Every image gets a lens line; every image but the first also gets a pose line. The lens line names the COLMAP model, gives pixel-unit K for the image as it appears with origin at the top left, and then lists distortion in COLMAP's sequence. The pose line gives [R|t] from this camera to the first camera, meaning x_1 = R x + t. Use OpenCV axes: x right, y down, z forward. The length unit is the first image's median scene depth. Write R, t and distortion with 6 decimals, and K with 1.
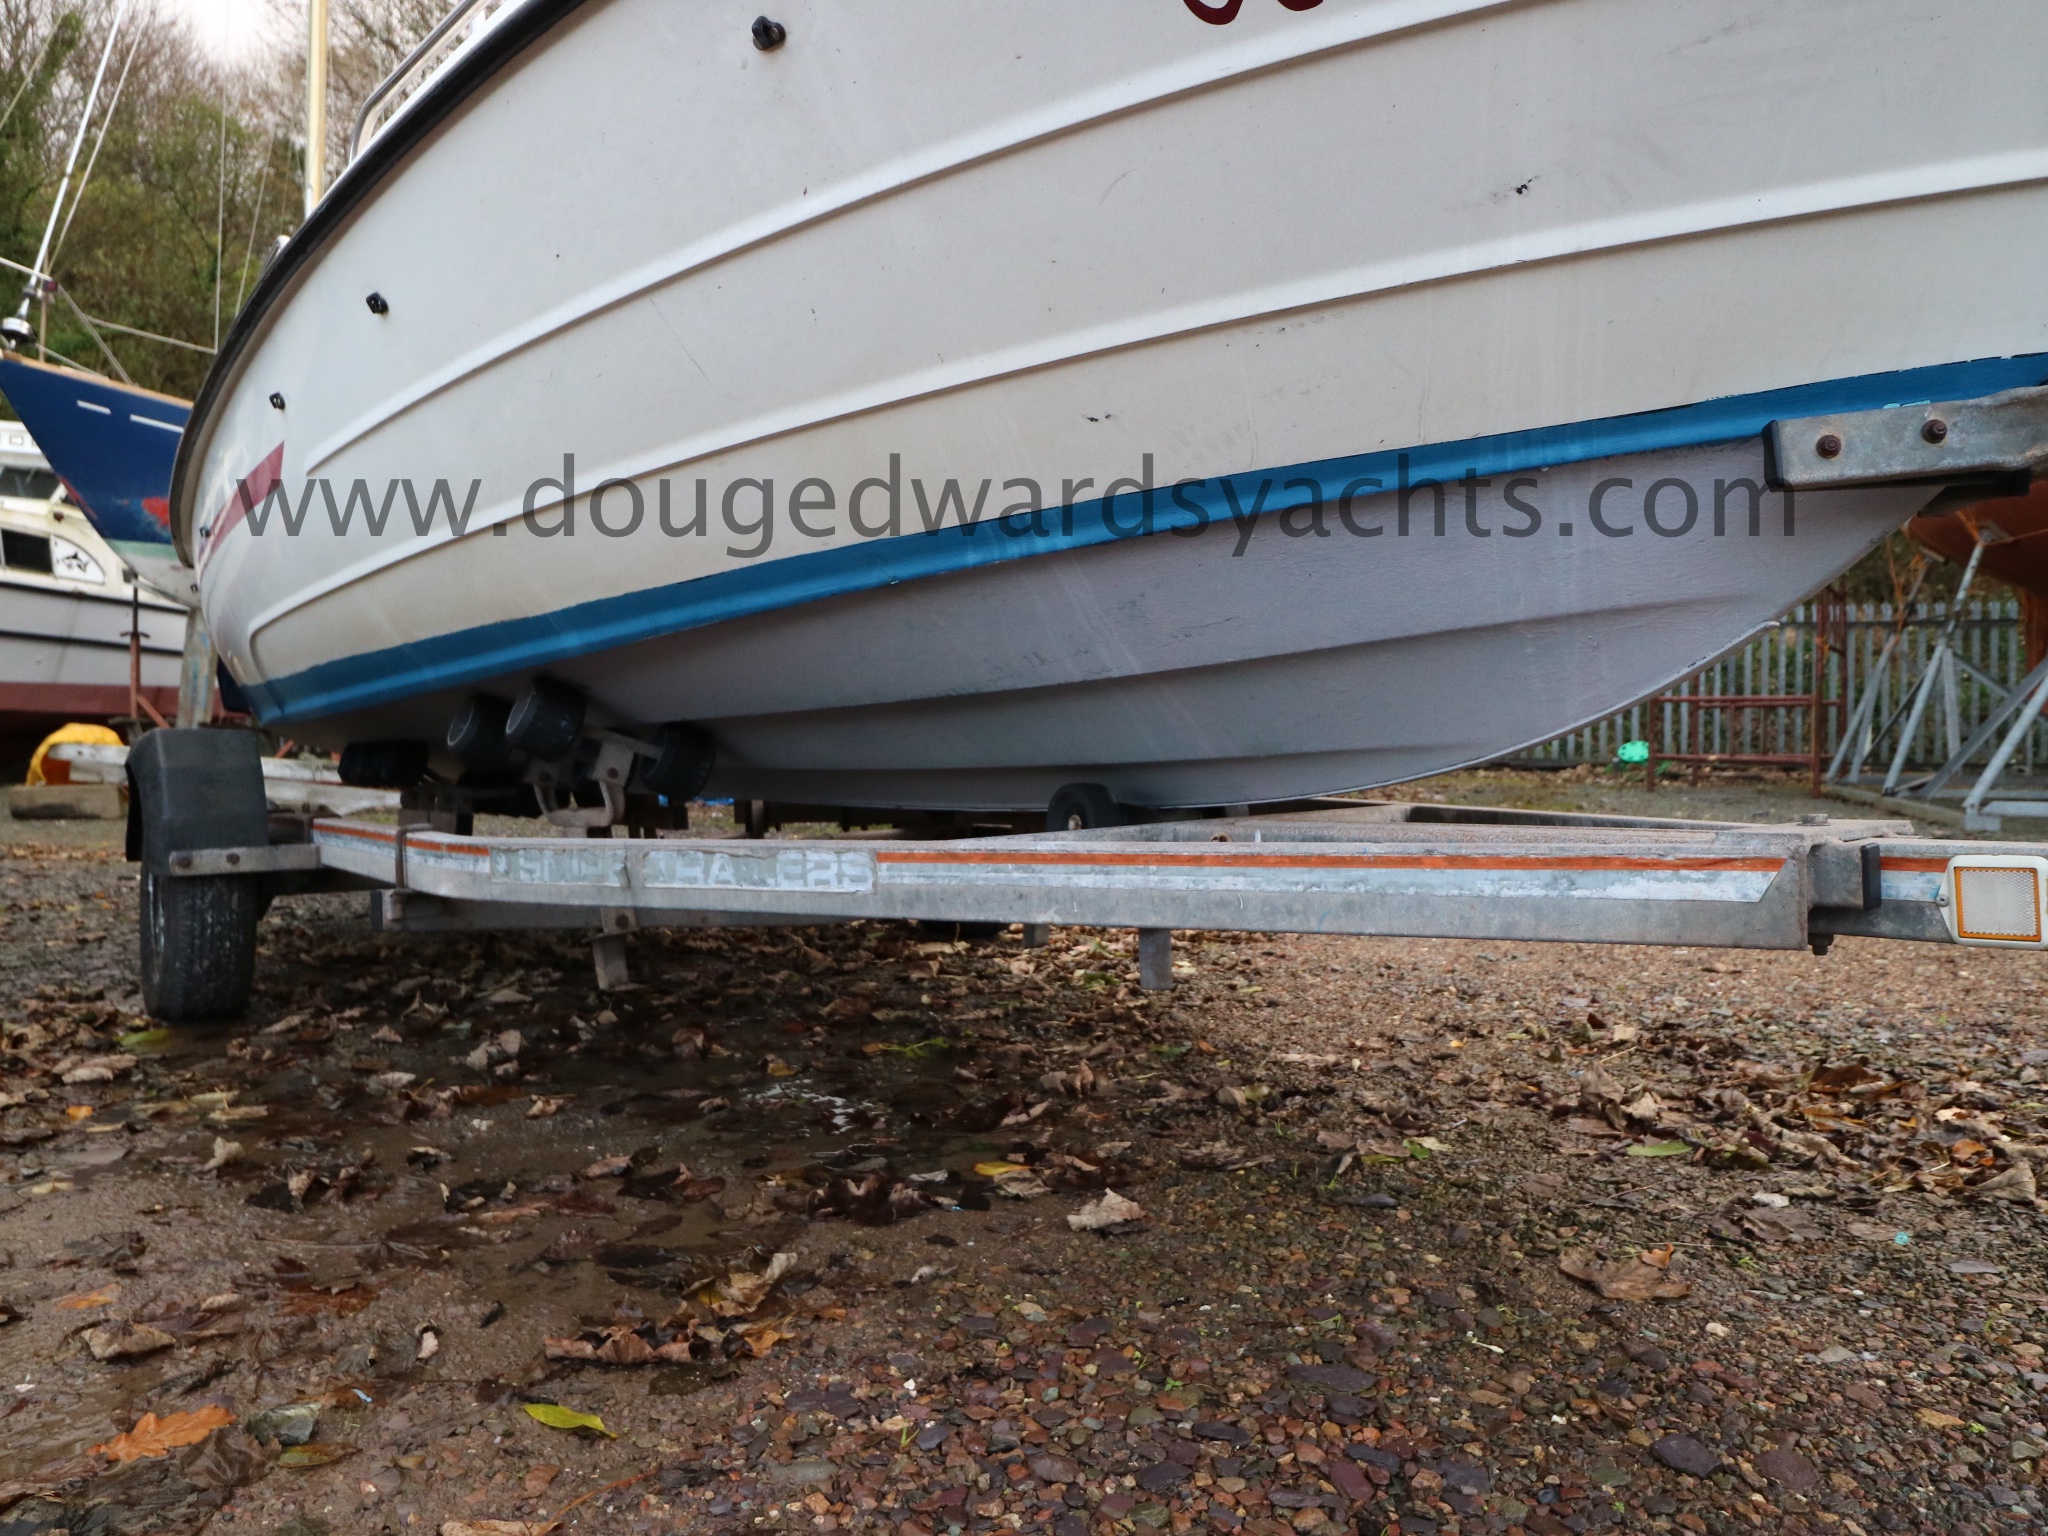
lens RADIAL K [[1443.6, 0, 1025.4], [0, 1443.6, 783.3], [0, 0, 1]] dist [-0.043627, 0.033232]
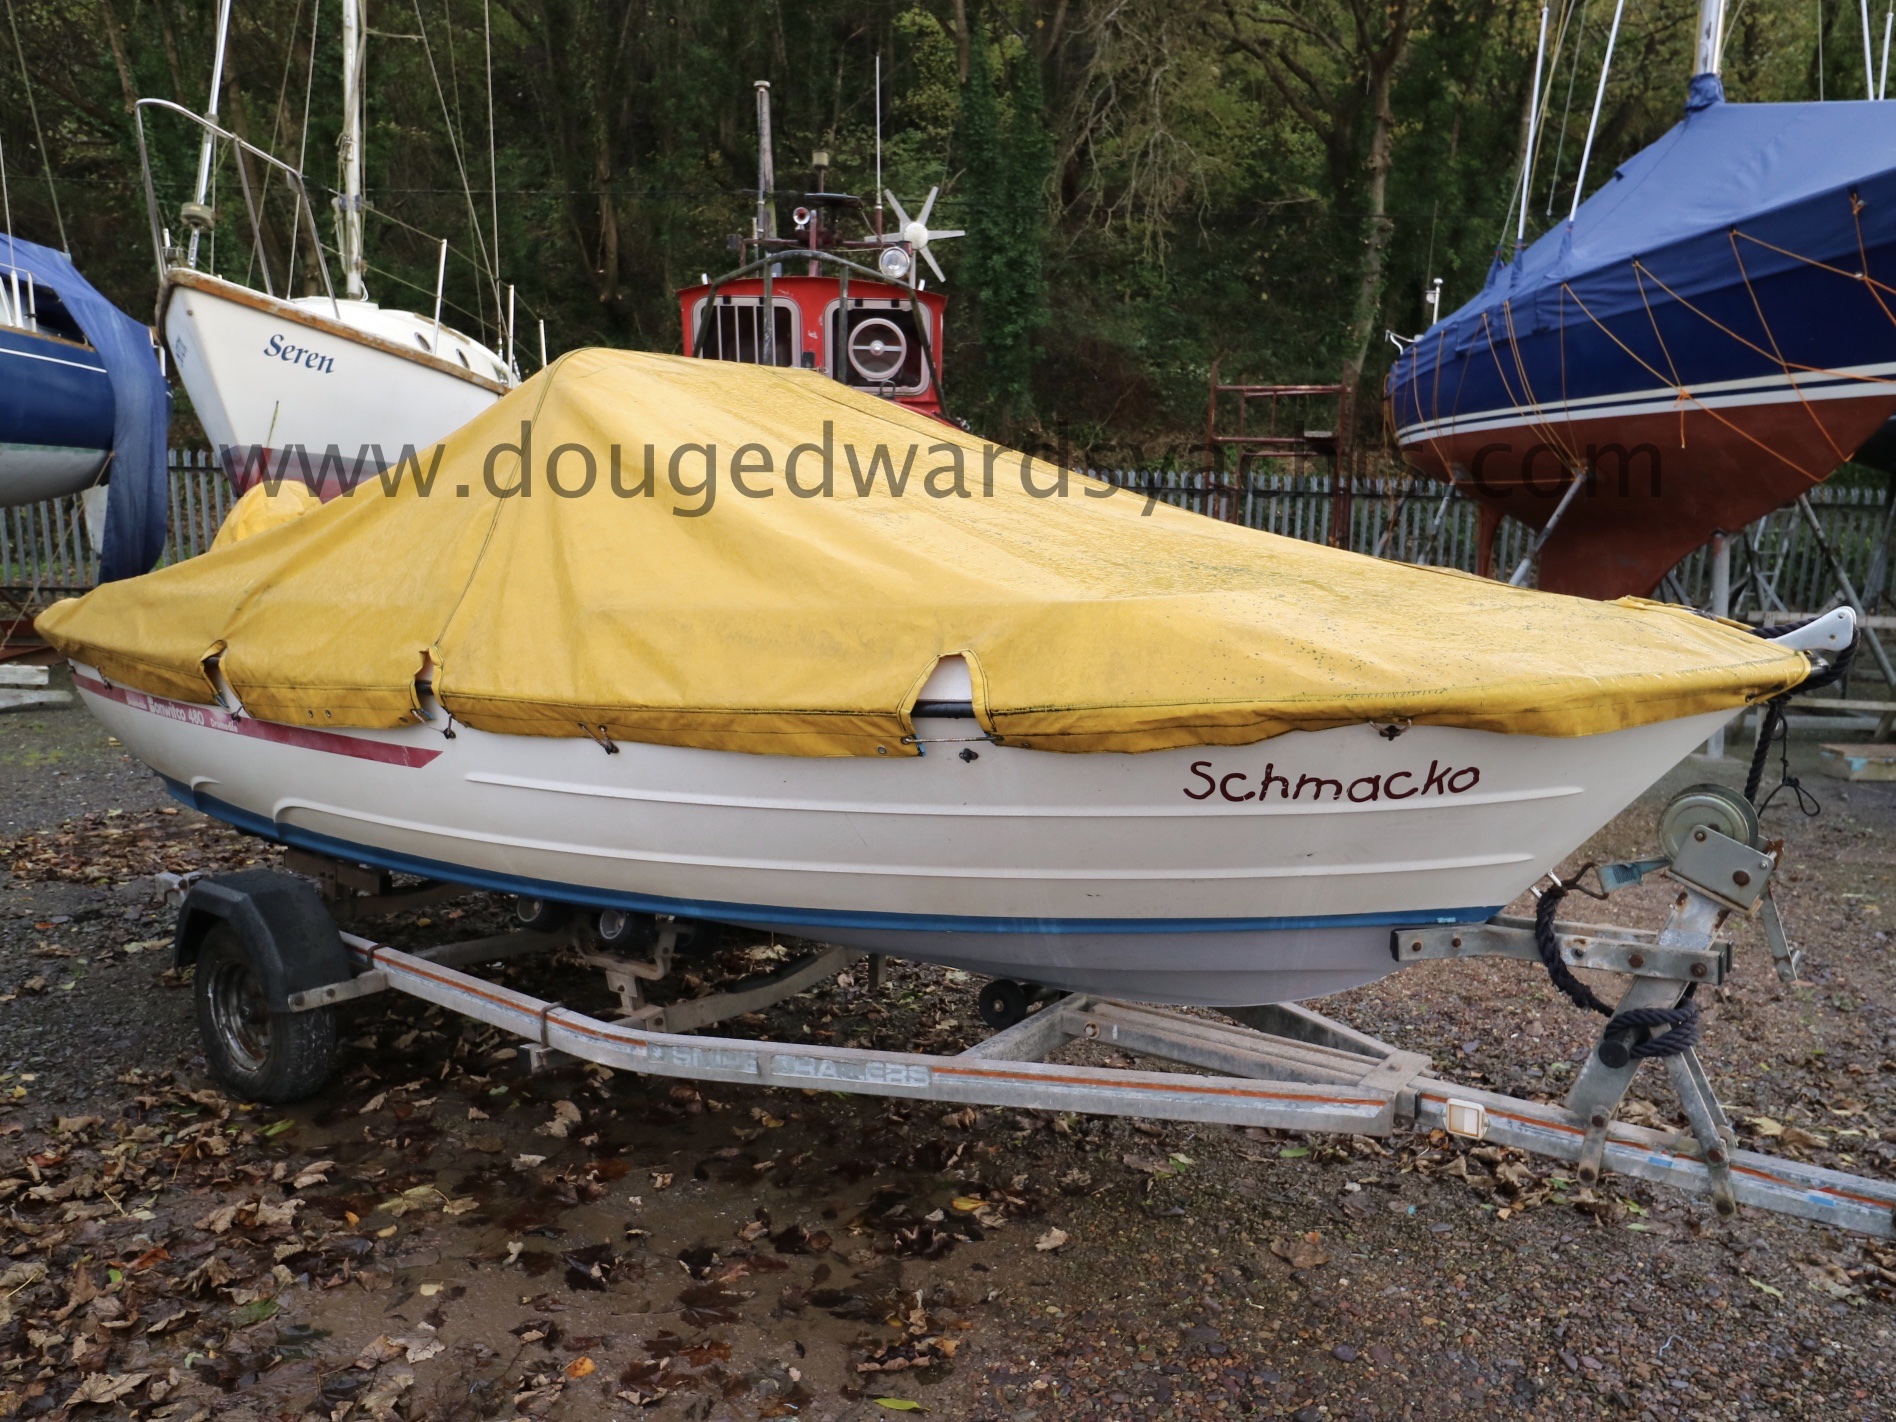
lens RADIAL K [[1547.5, 0, 948.0], [0, 1547.5, 711.0], [0, 0, 1]] dist [-0.069770, 0.081807]
pose [[0.958314, -0.028315, 0.284311, -0.656166], [-0.016310, 0.988033, 0.153376, -0.731882], [-0.285252, -0.151619, 0.946384, -0.829176]]
